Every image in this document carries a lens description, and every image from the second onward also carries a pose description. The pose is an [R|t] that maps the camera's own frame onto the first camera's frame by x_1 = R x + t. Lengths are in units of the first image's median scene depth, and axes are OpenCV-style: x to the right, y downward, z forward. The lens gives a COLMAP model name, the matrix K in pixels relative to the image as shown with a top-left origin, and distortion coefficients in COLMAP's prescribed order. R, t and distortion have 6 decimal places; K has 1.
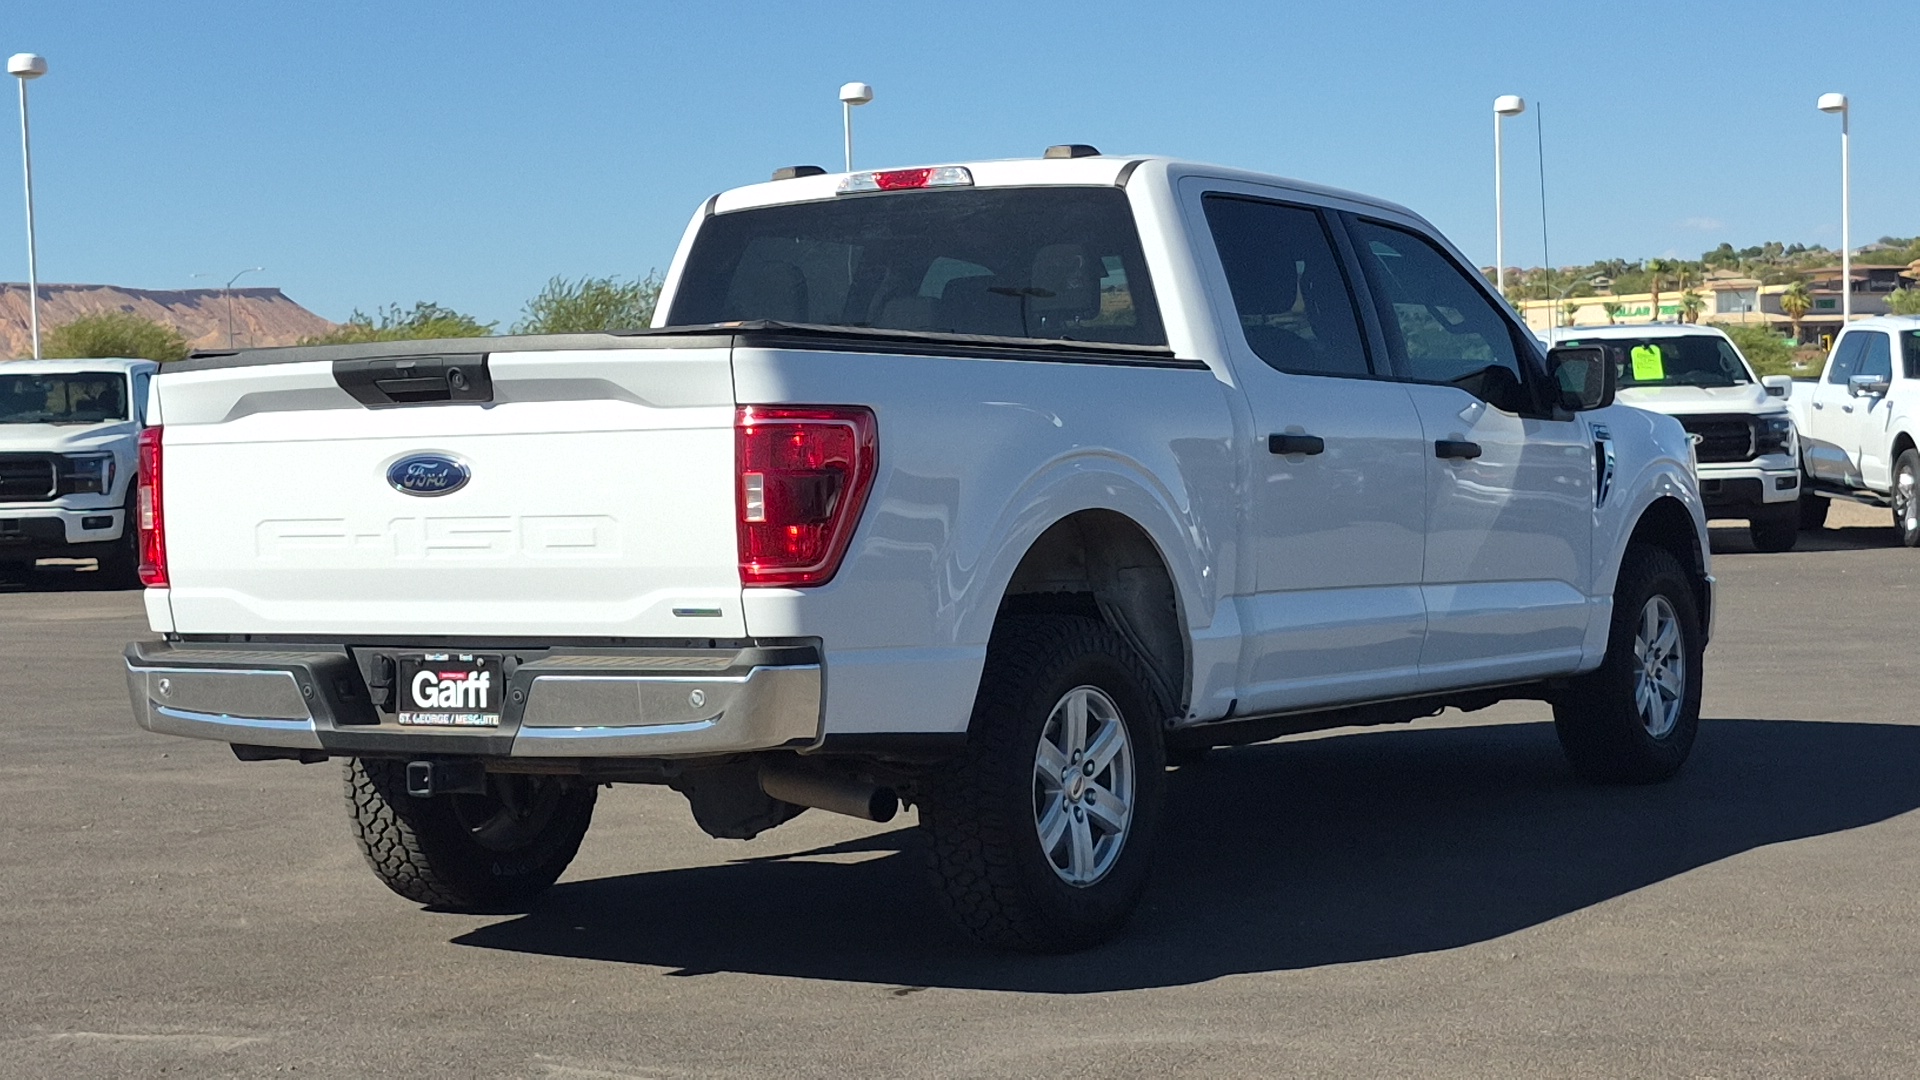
lens RADIAL K [[3344.8, 0, 960.0], [0, 3344.8, 540.0], [0, 0, 1]] dist [0.125087, -0.227374]
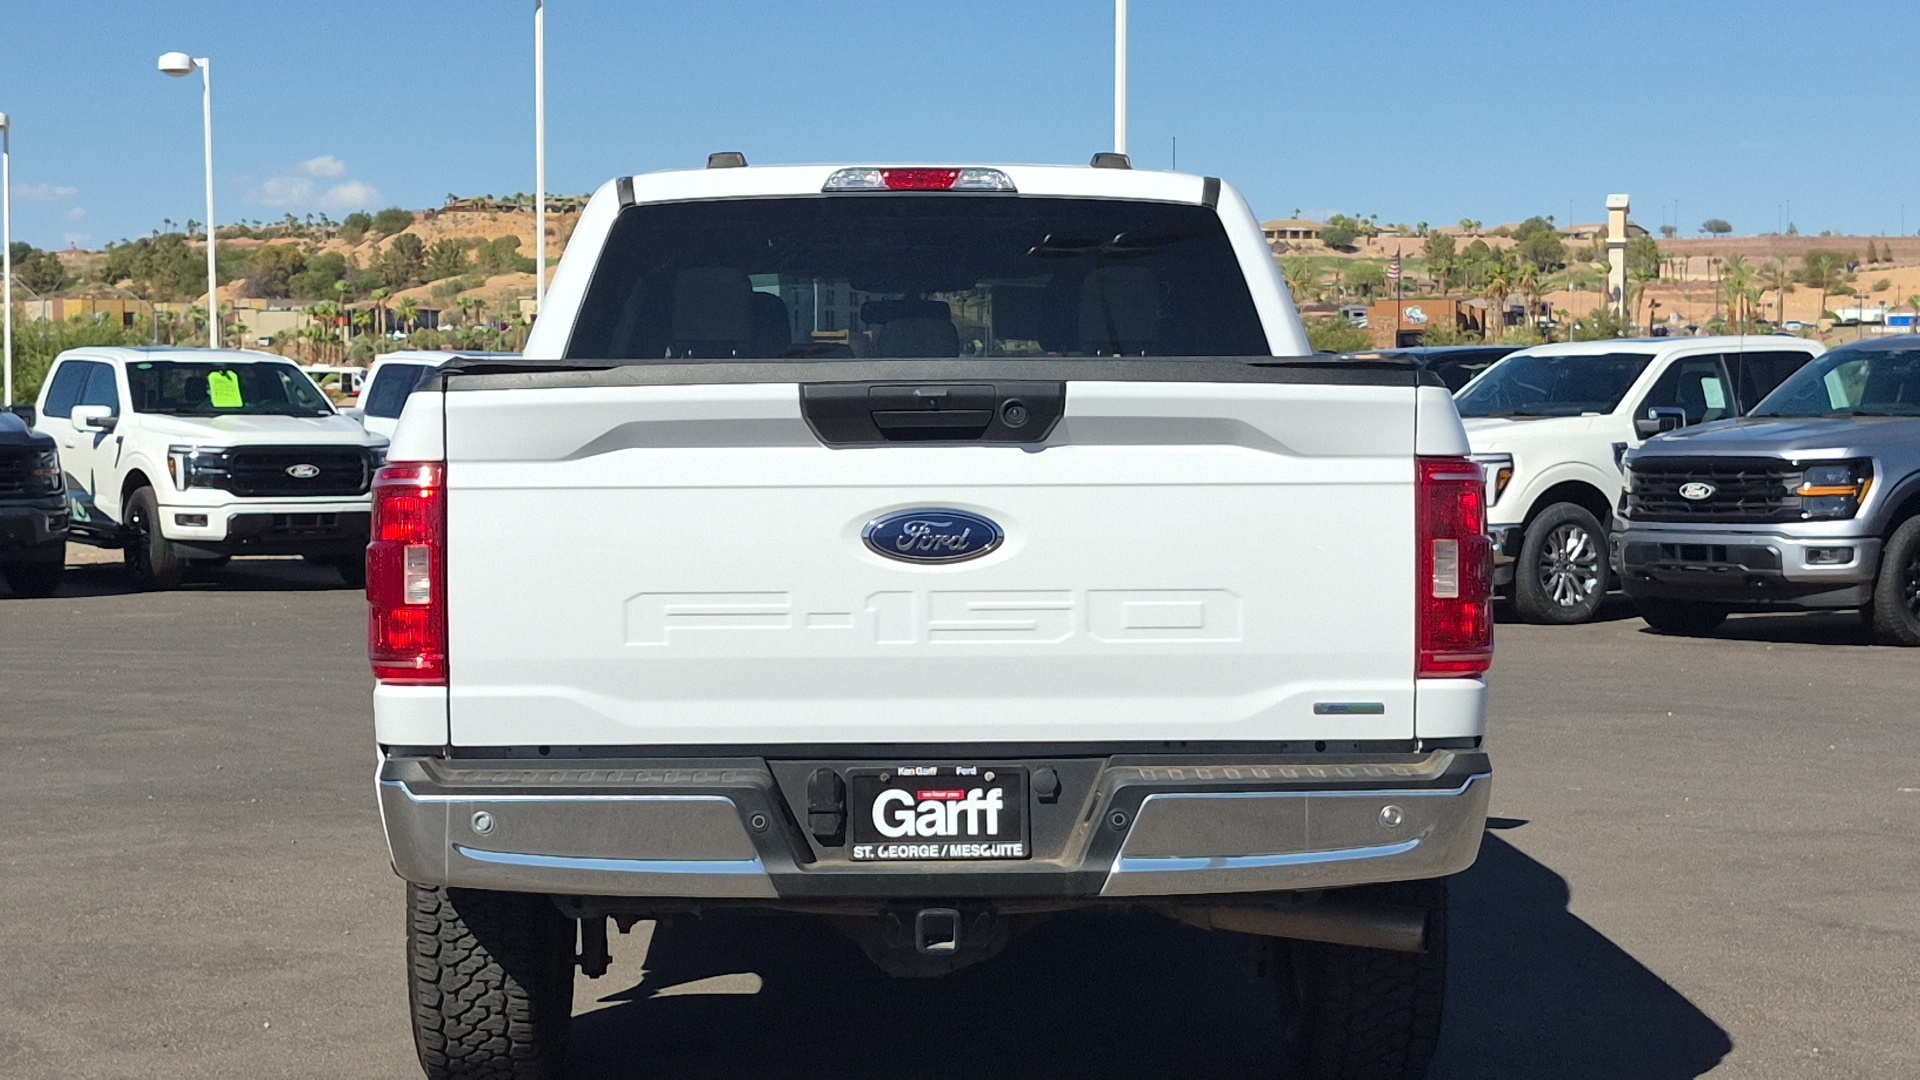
lens RADIAL K [[3344.8, 0, 960.0], [0, 3344.8, 540.0], [0, 0, 1]] dist [0.125087, -0.227374]
pose [[0.833505, 0.005080, 0.552489, -0.573717], [-0.001122, 0.999971, -0.007502, -0.012484], [-0.552511, 0.005633, 0.833487, 0.353158]]
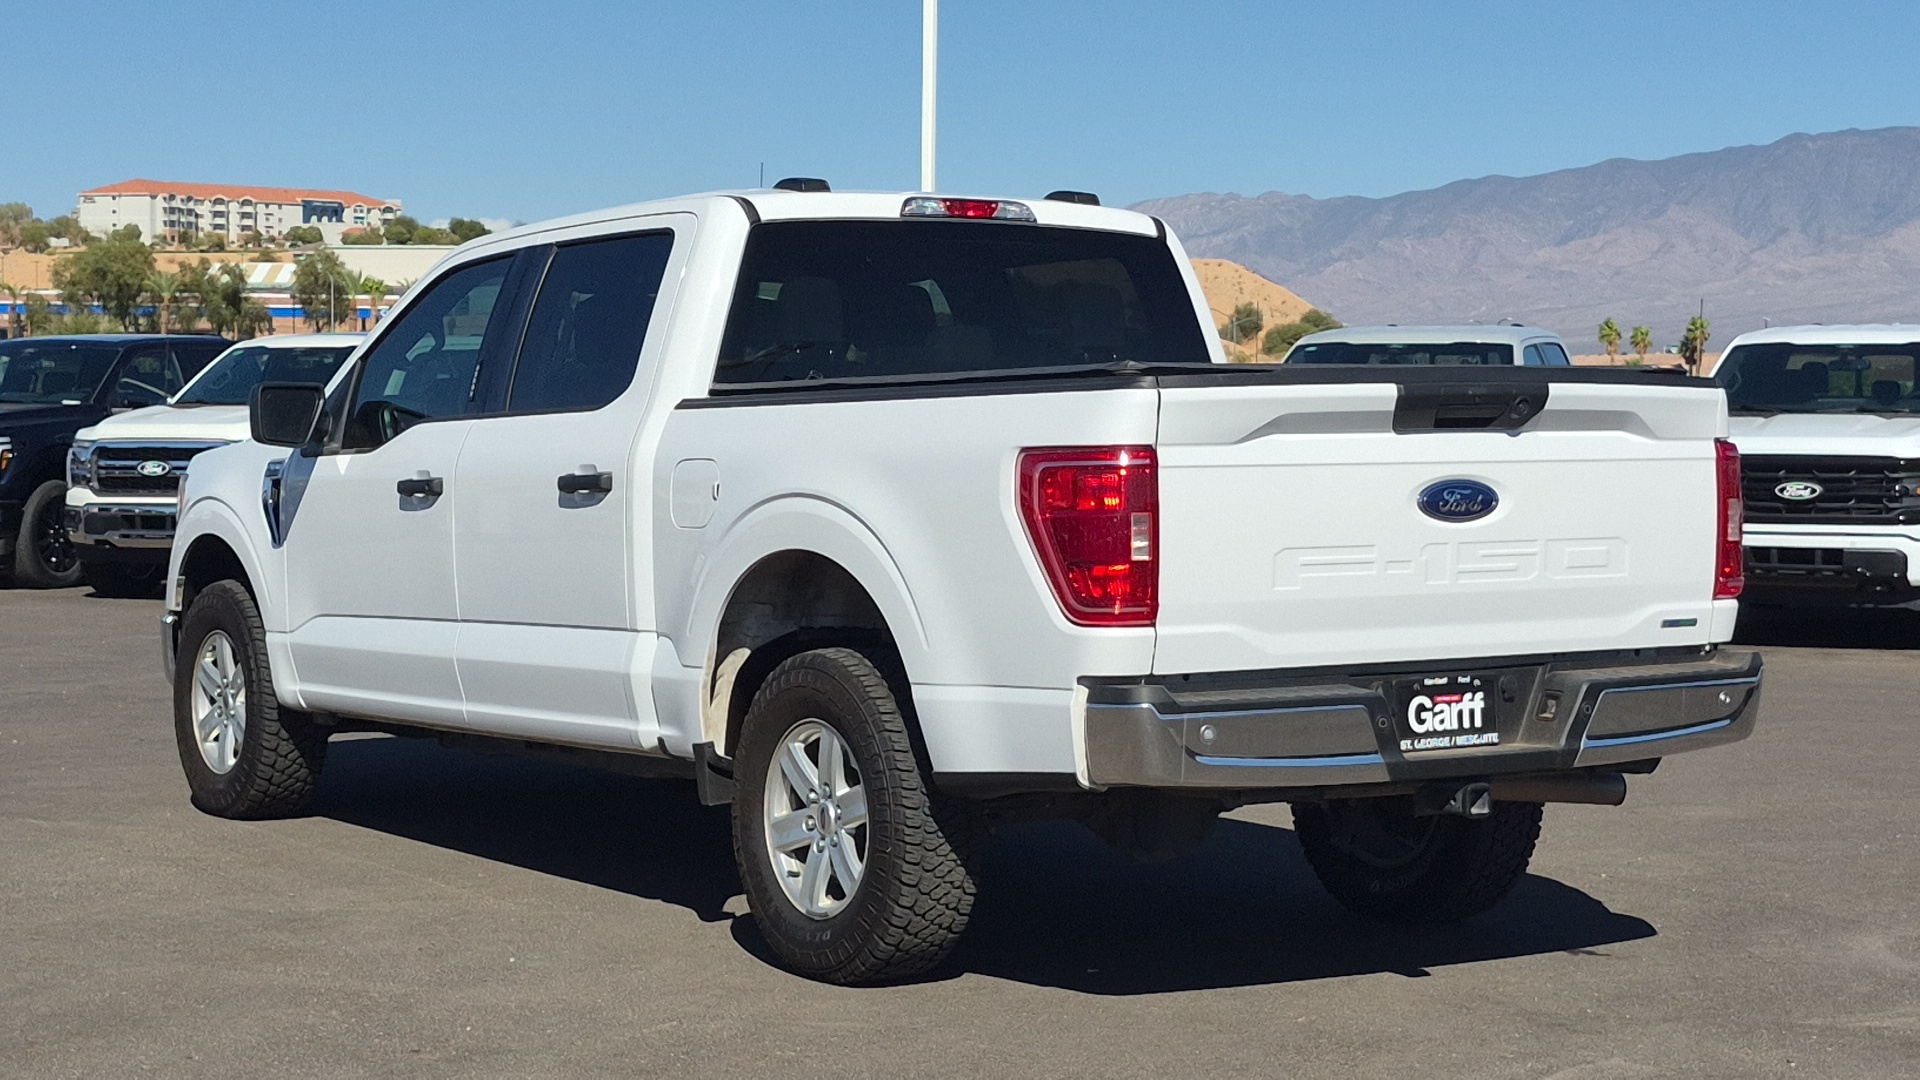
lens RADIAL K [[3344.8, 0, 960.0], [0, 3344.8, 540.0], [0, 0, 1]] dist [0.125087, -0.227374]
pose [[0.405531, -0.009193, 0.914035, -1.134557], [0.018548, 0.999826, 0.001827, -0.011977], [-0.913893, 0.016213, 0.405631, 0.722121]]
